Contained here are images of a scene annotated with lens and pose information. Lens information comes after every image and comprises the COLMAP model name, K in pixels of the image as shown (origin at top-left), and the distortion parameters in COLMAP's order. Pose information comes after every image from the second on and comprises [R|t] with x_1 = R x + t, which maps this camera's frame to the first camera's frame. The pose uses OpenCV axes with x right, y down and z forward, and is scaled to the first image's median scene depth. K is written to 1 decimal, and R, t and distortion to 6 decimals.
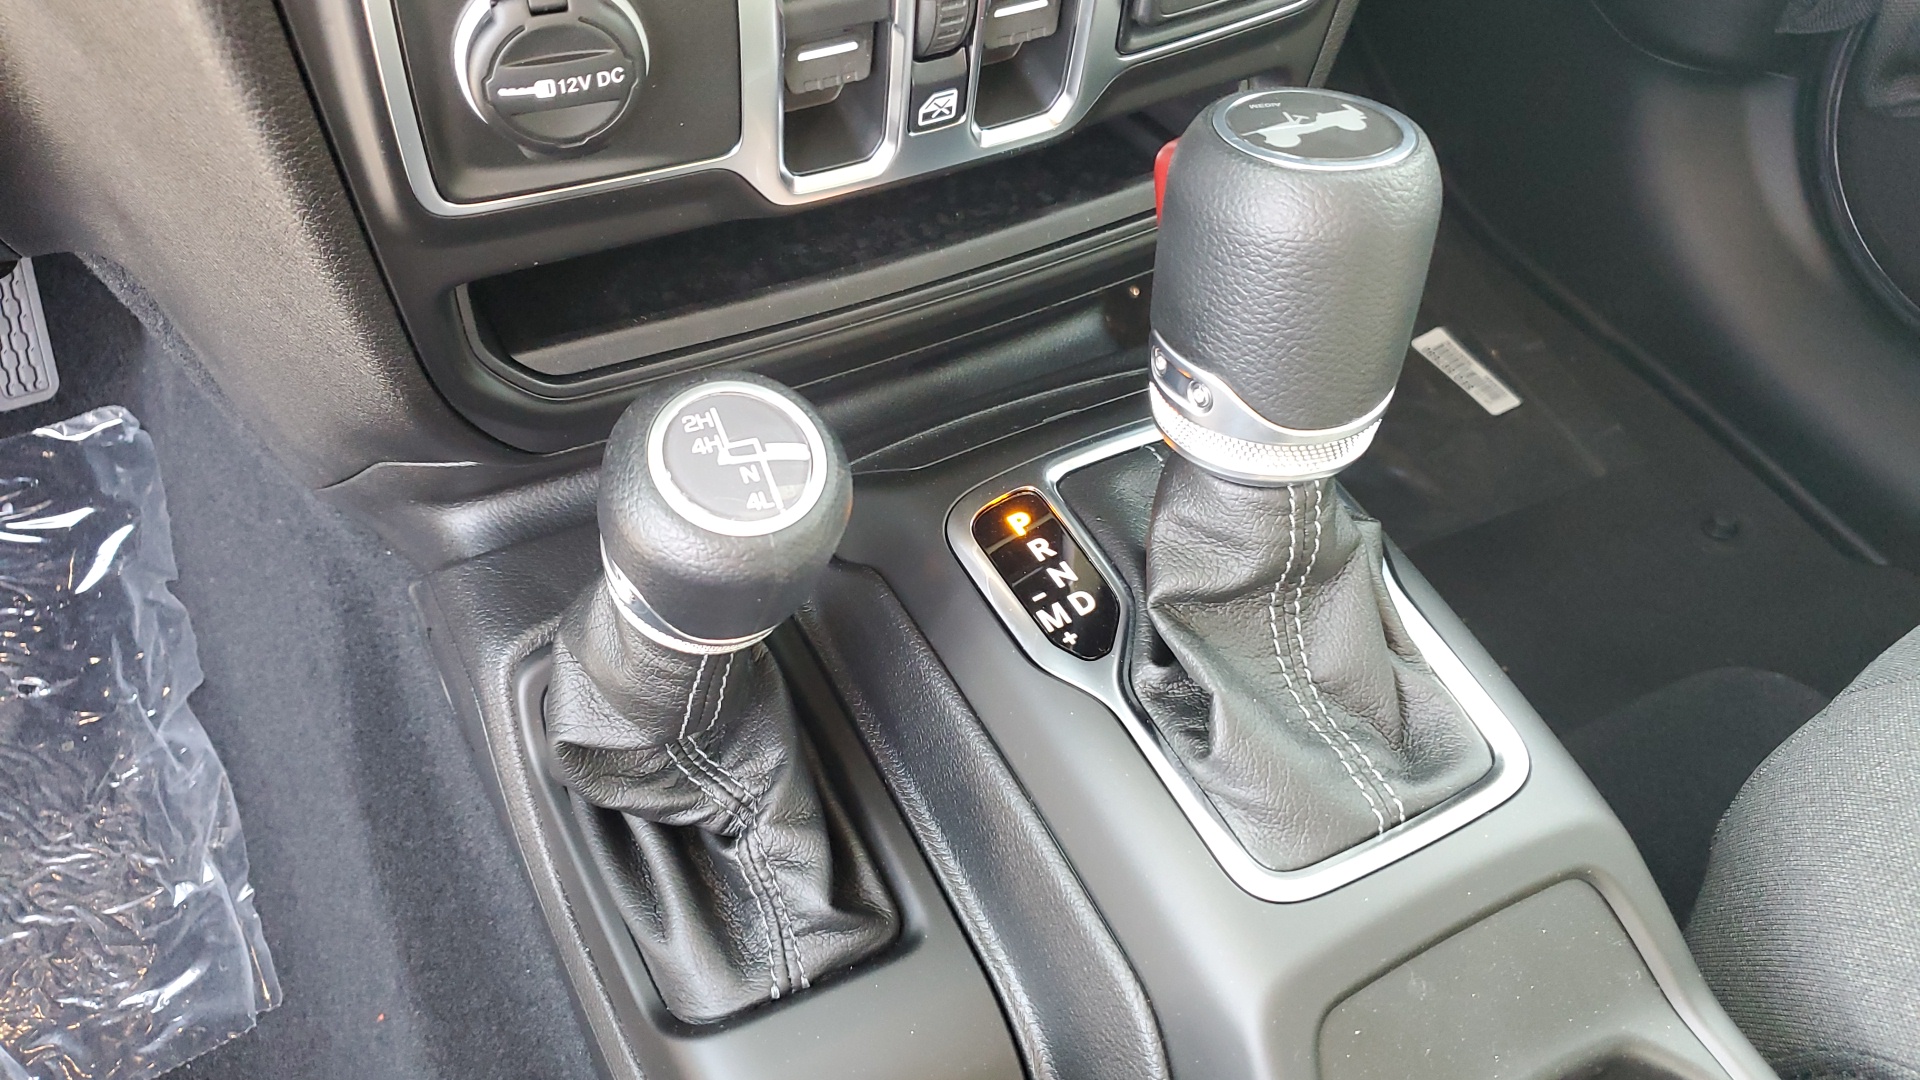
lens RADIAL K [[1491.5, 0, 967.4], [0, 1491.5, 541.3], [0, 0, 1]] dist [0.027011, -0.029125]
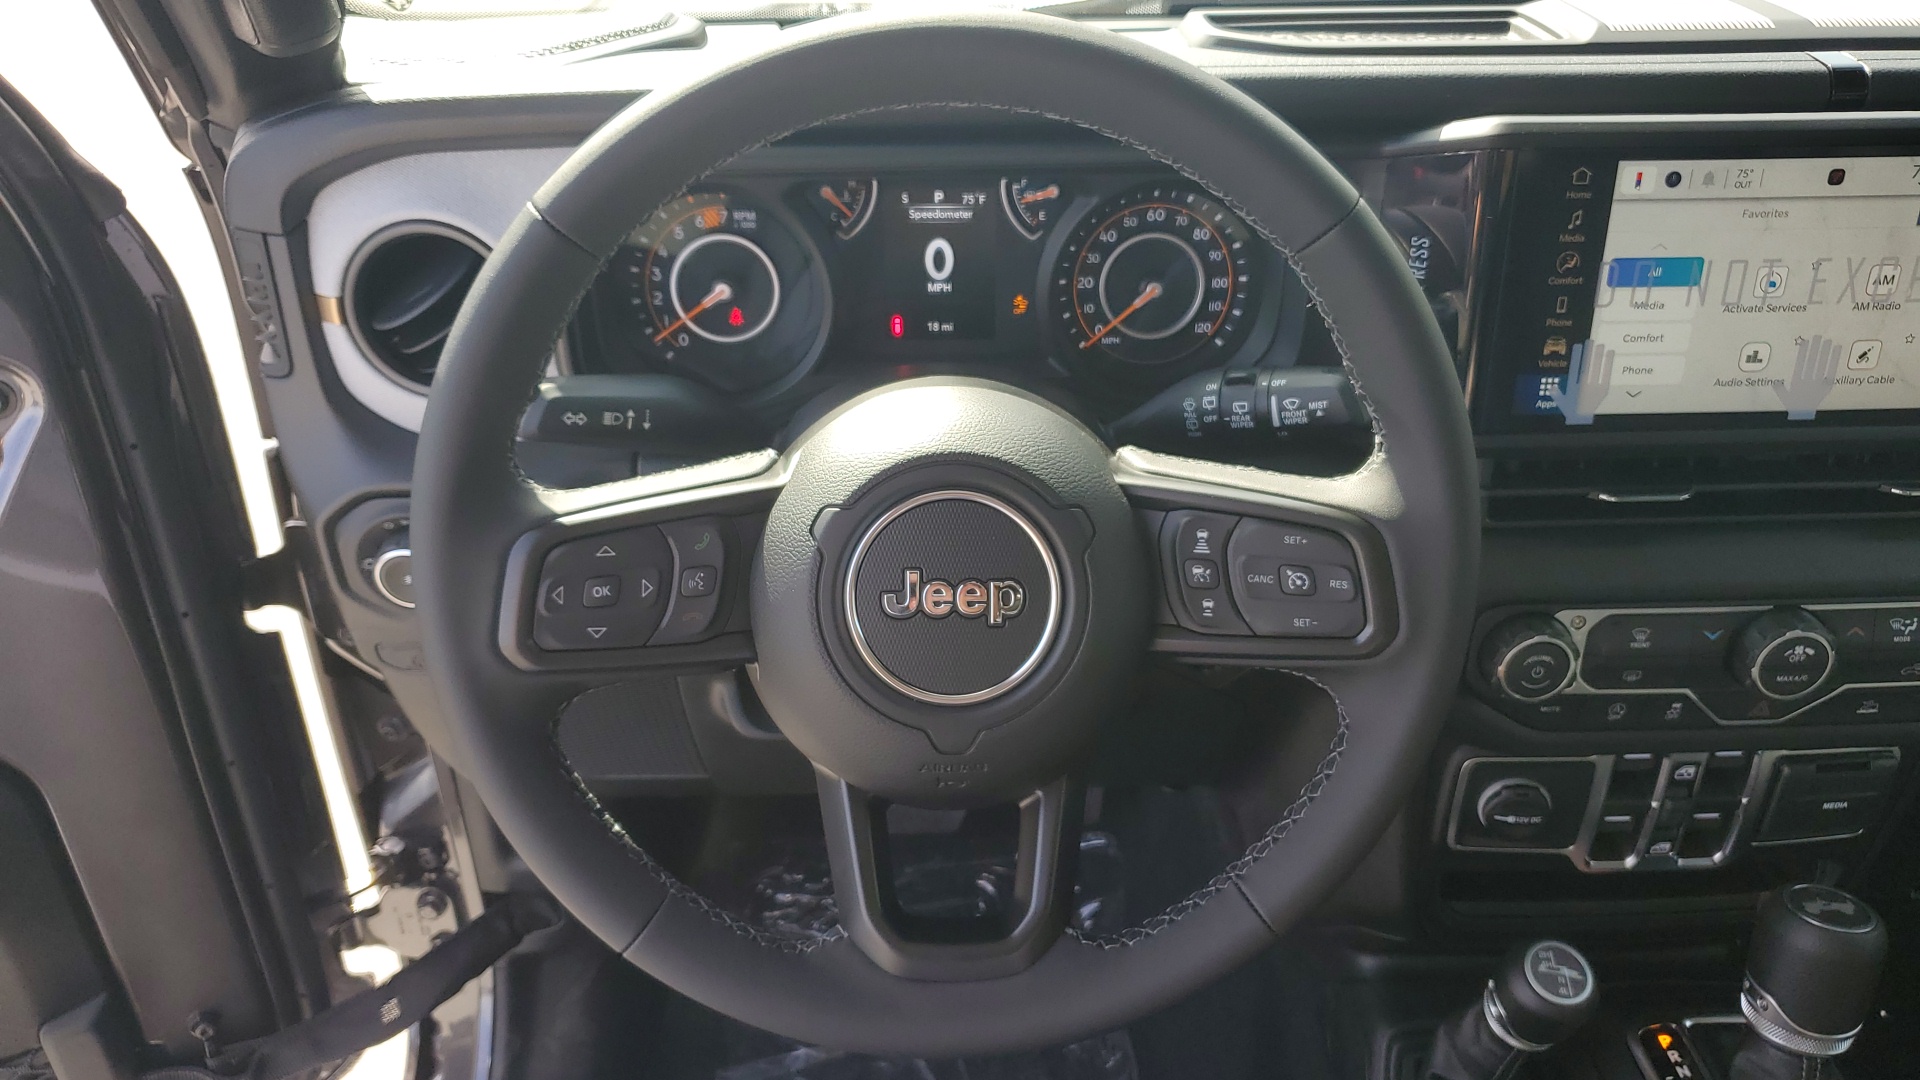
lens RADIAL K [[1491.5, 0, 971.5], [0, 1491.5, 545.4], [0, 0, 1]] dist [0.027011, -0.029125]
pose [[0.894512, 0.174471, -0.411592, -0.107231], [-0.292699, 0.924486, -0.244240, 0.170608], [0.337898, 0.338948, 0.878031, -1.670109]]
